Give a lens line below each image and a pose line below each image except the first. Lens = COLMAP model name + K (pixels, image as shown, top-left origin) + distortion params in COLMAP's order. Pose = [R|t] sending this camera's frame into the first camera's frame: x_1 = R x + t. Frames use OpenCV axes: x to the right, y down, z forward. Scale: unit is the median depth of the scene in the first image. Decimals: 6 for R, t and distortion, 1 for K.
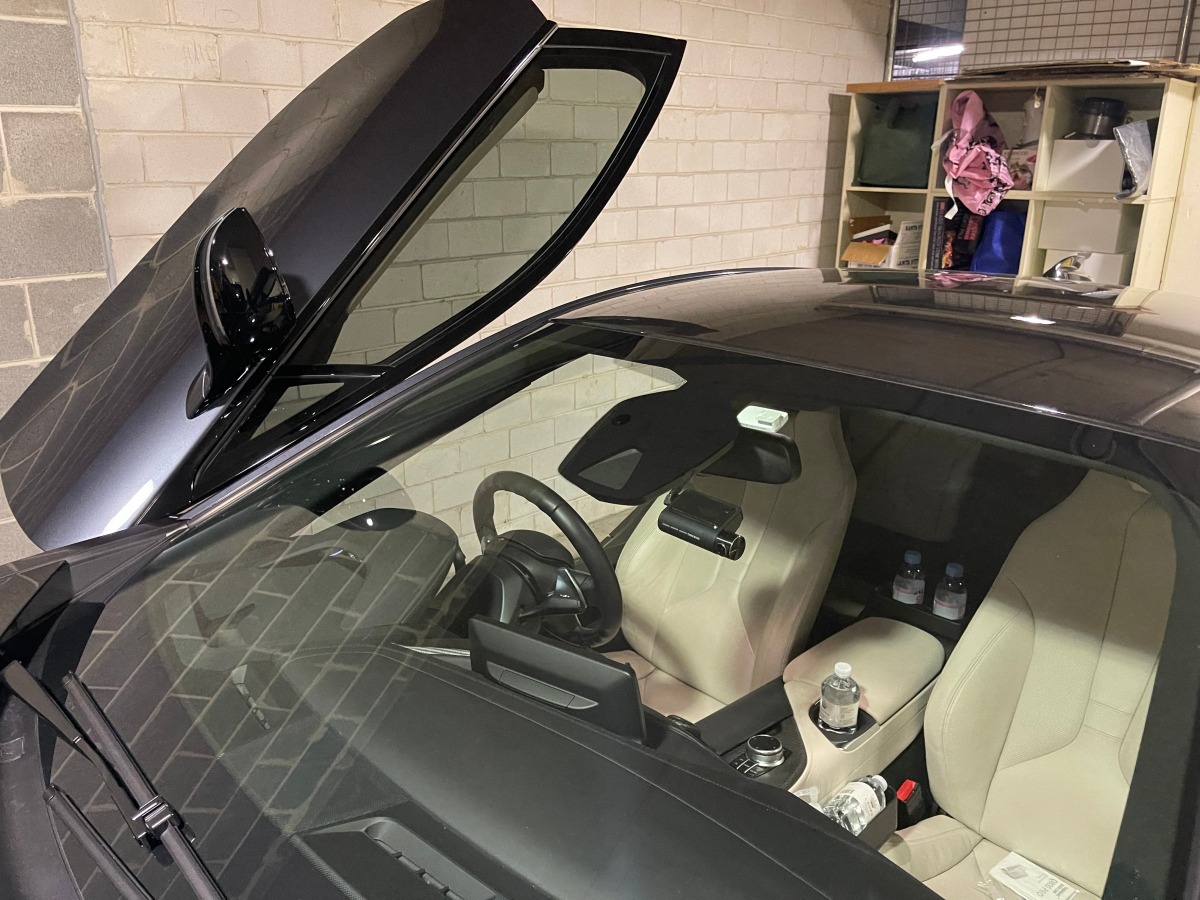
lens RADIAL K [[876.2, 0, 600.0], [0, 876.2, 450.0], [0, 0, 1]] dist [0.042890, -0.114219]
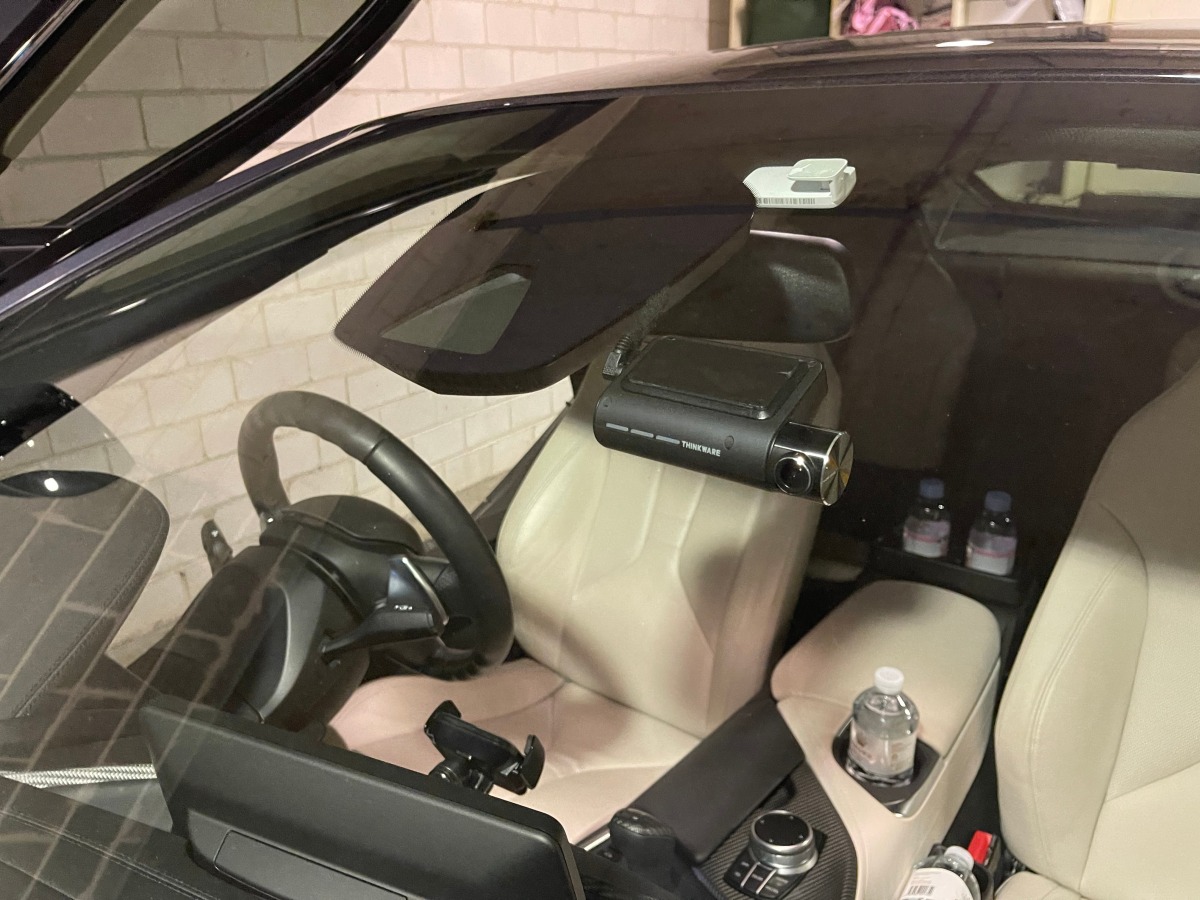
lens RADIAL K [[879.6, 0, 600.0], [0, 879.6, 450.0], [0, 0, 1]] dist [0.027783, -0.000166]
pose [[0.987218, -0.078140, 0.138905, 0.009021], [0.072789, 0.996411, 0.043195, 0.044152], [-0.141782, -0.032533, 0.989363, 0.358536]]
